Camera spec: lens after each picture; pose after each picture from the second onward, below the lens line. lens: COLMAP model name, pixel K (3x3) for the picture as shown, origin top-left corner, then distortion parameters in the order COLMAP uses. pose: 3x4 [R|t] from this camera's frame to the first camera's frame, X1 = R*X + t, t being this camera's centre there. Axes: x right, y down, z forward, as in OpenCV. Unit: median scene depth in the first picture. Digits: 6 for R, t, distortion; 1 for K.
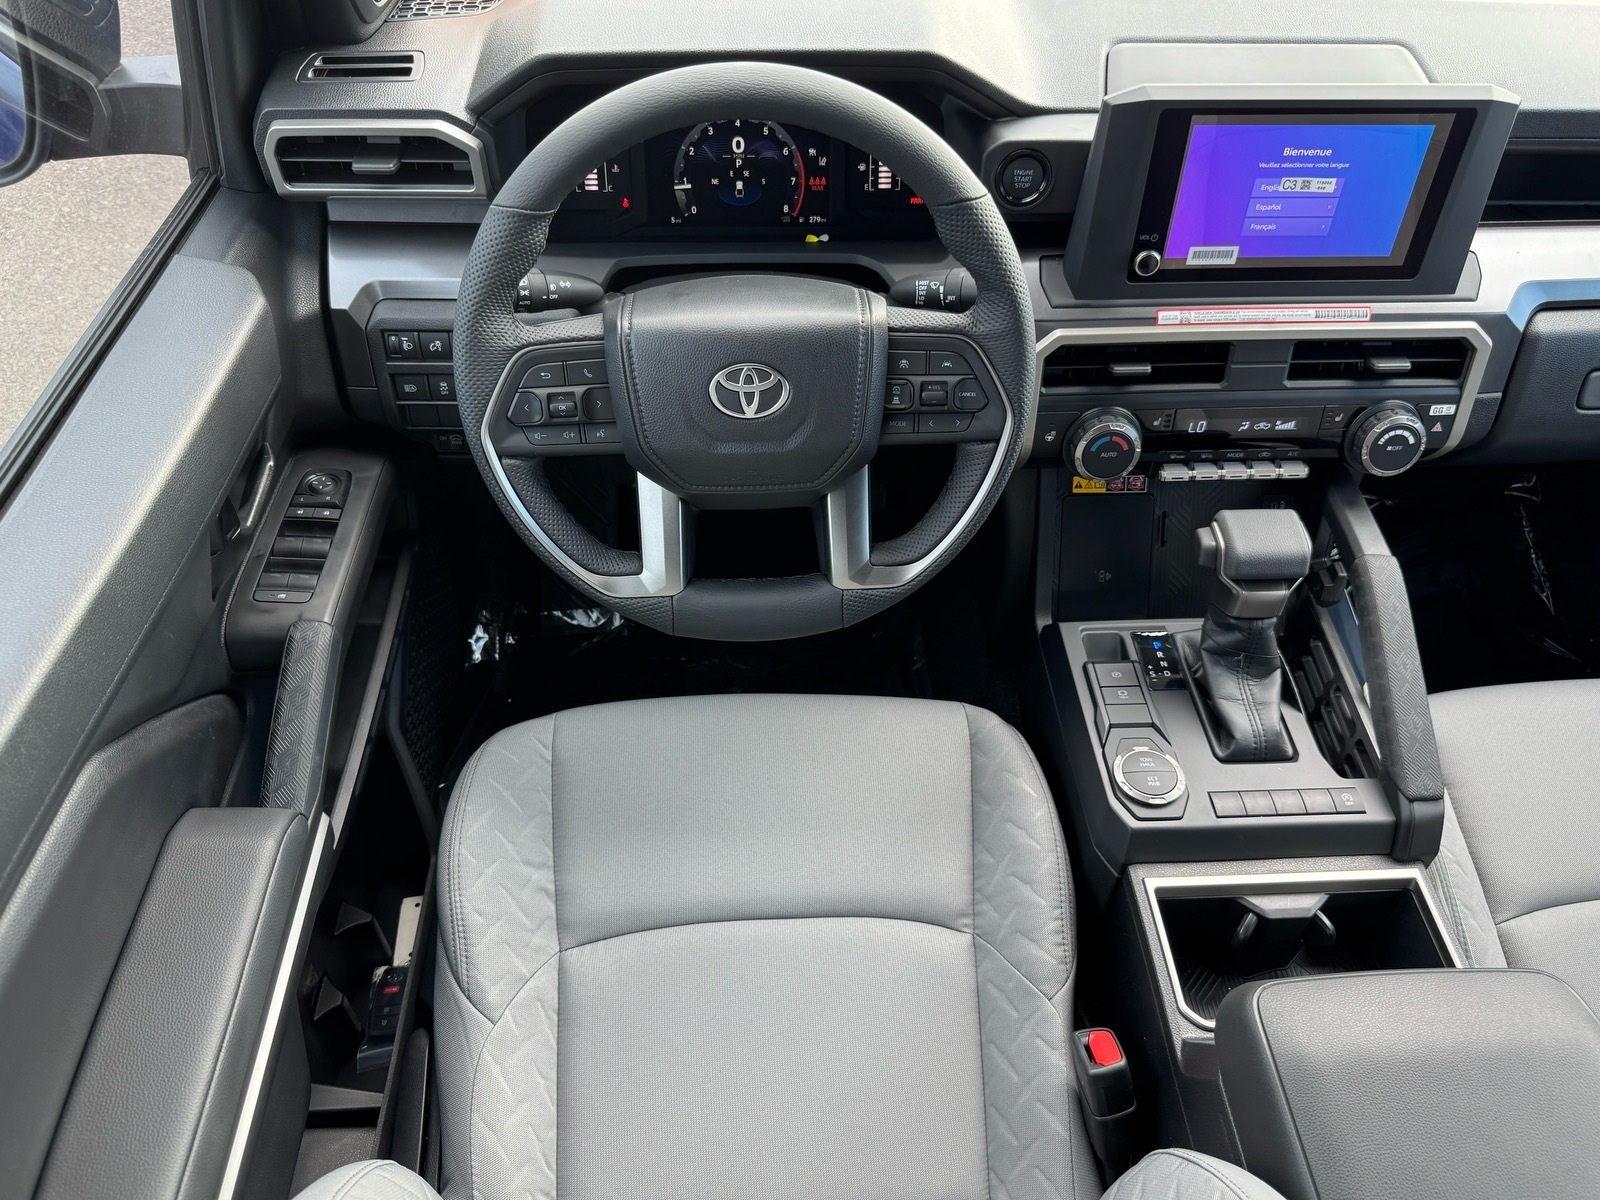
lens RADIAL K [[1169.7, 0, 808.7], [0, 1169.7, 600.6], [0, 0, 1]] dist [0.044949, -0.070989]
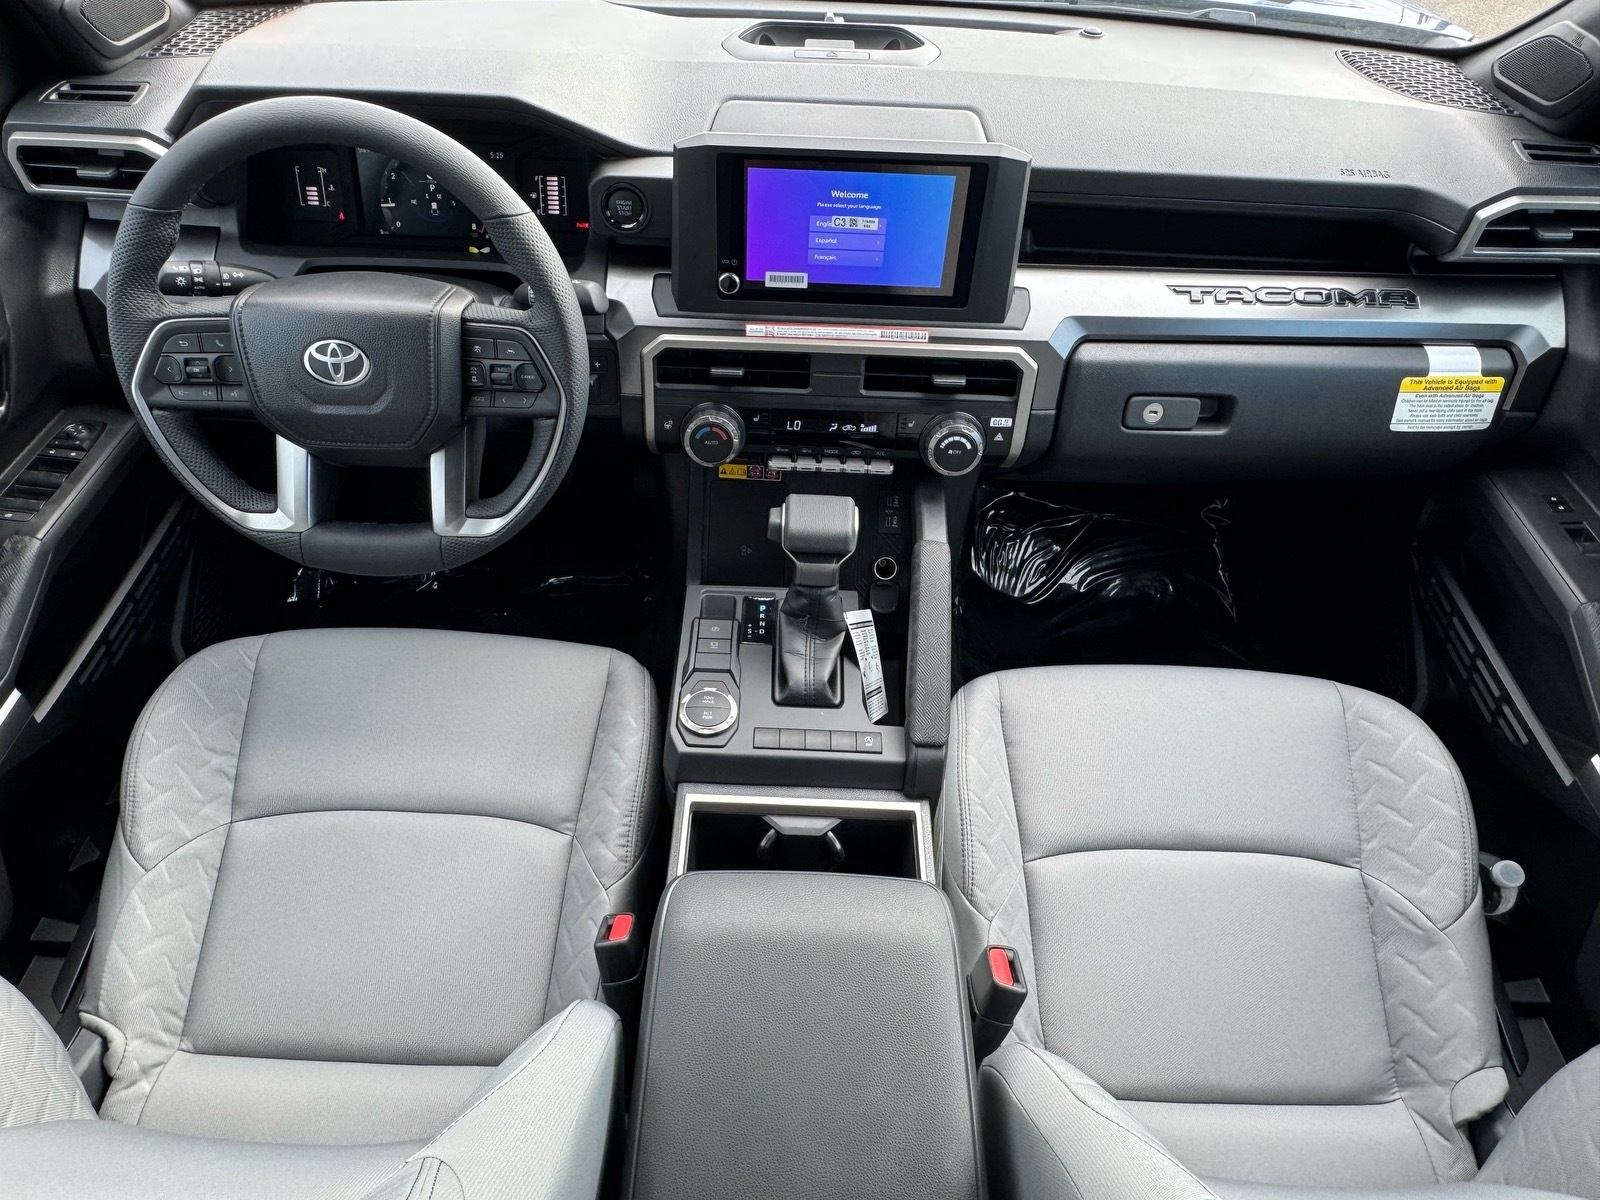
lens RADIAL K [[1018.7, 0, 777.6], [0, 1018.7, 598.4], [0, 0, 1]] dist [-0.005396, 0.004573]
pose [[0.996760, 0.063873, -0.048877, 0.398910], [-0.064107, 0.997938, -0.003245, 0.033432], [0.048569, 0.006368, 0.998800, -0.030160]]
